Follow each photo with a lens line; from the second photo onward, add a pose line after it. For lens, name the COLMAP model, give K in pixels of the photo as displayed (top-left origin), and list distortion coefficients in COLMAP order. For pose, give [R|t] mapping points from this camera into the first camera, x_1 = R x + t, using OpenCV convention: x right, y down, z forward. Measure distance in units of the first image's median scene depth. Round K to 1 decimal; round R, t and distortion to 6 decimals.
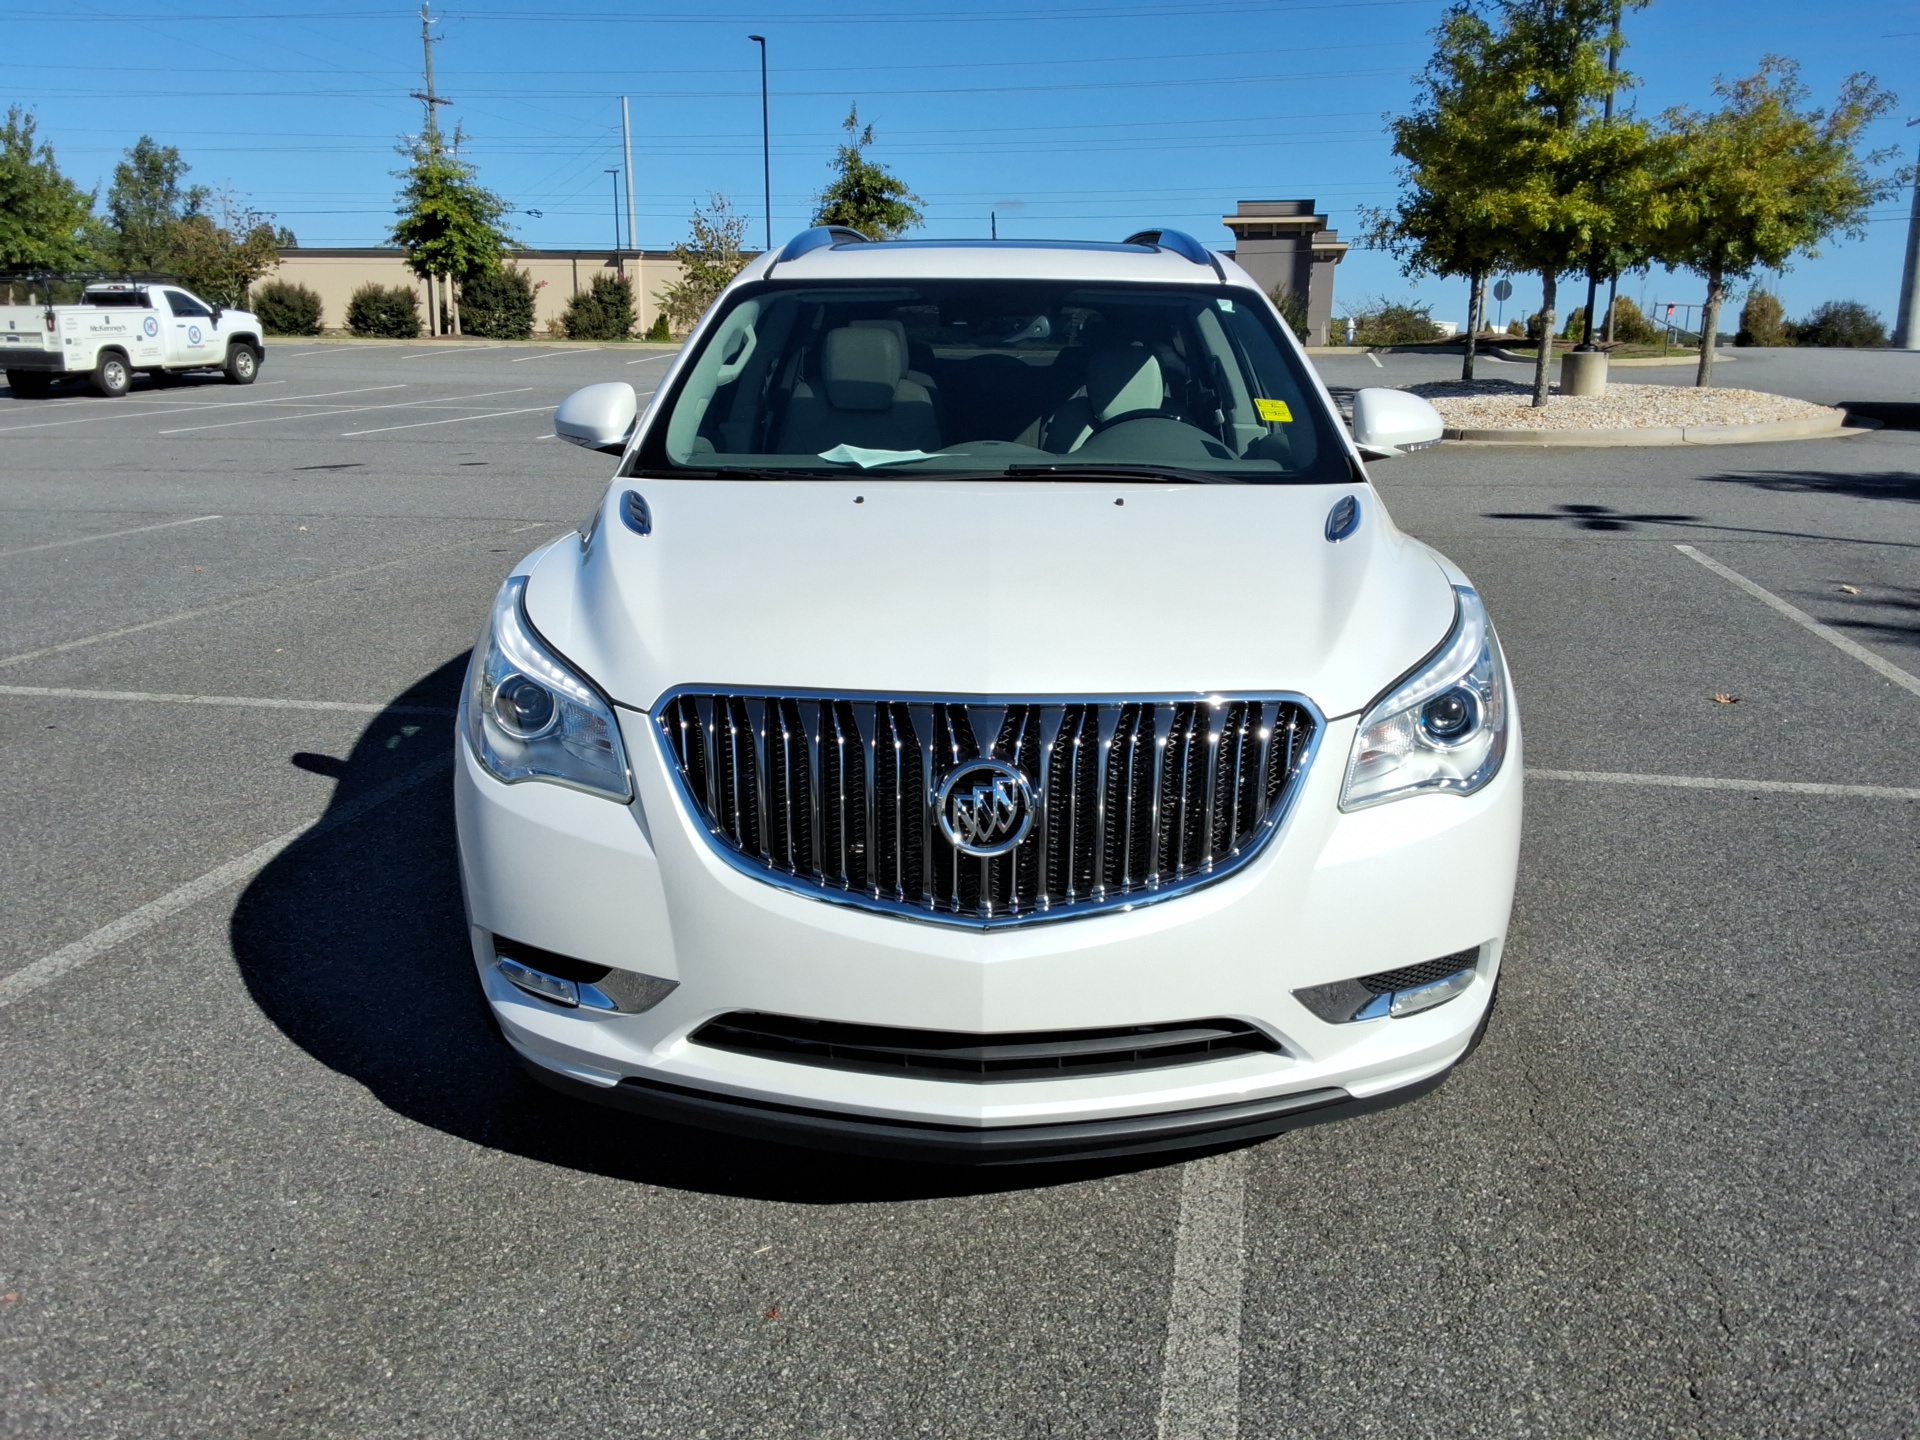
lens RADIAL K [[1543.0, 0, 958.8], [0, 1543.0, 697.6], [0, 0, 1]] dist [0.109216, -0.168110]
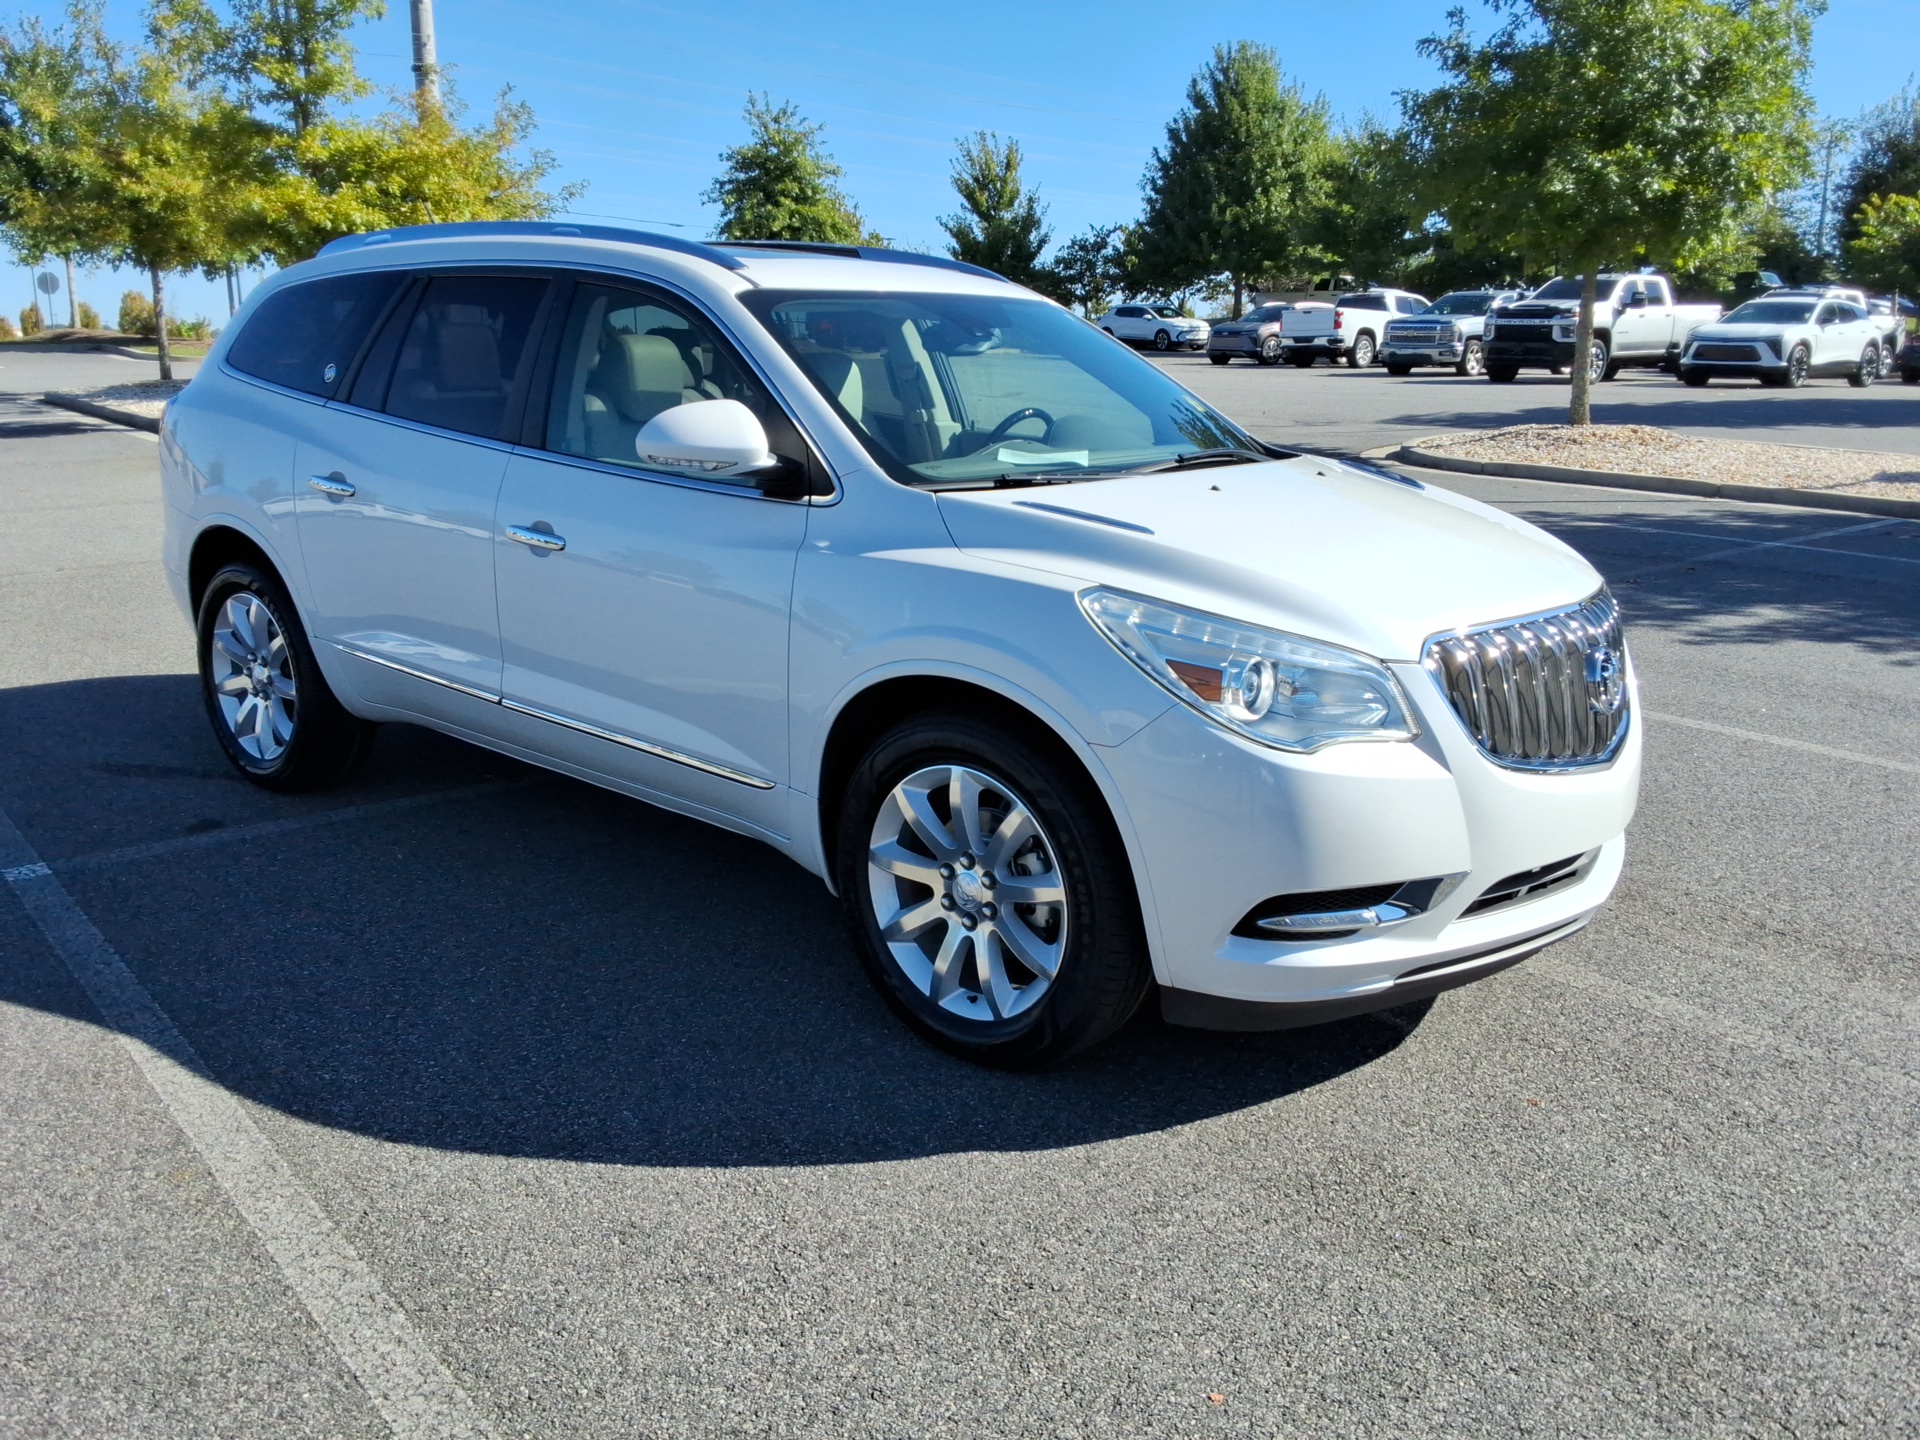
lens RADIAL K [[1543.0, 0, 977.1], [0, 1543.0, 705.2], [0, 0, 1]] dist [0.109216, -0.168110]
pose [[0.624428, -0.181782, 0.759635, -0.182326], [0.176768, 0.980197, 0.089259, -0.017256], [-0.760817, 0.078543, 0.644196, 0.065781]]
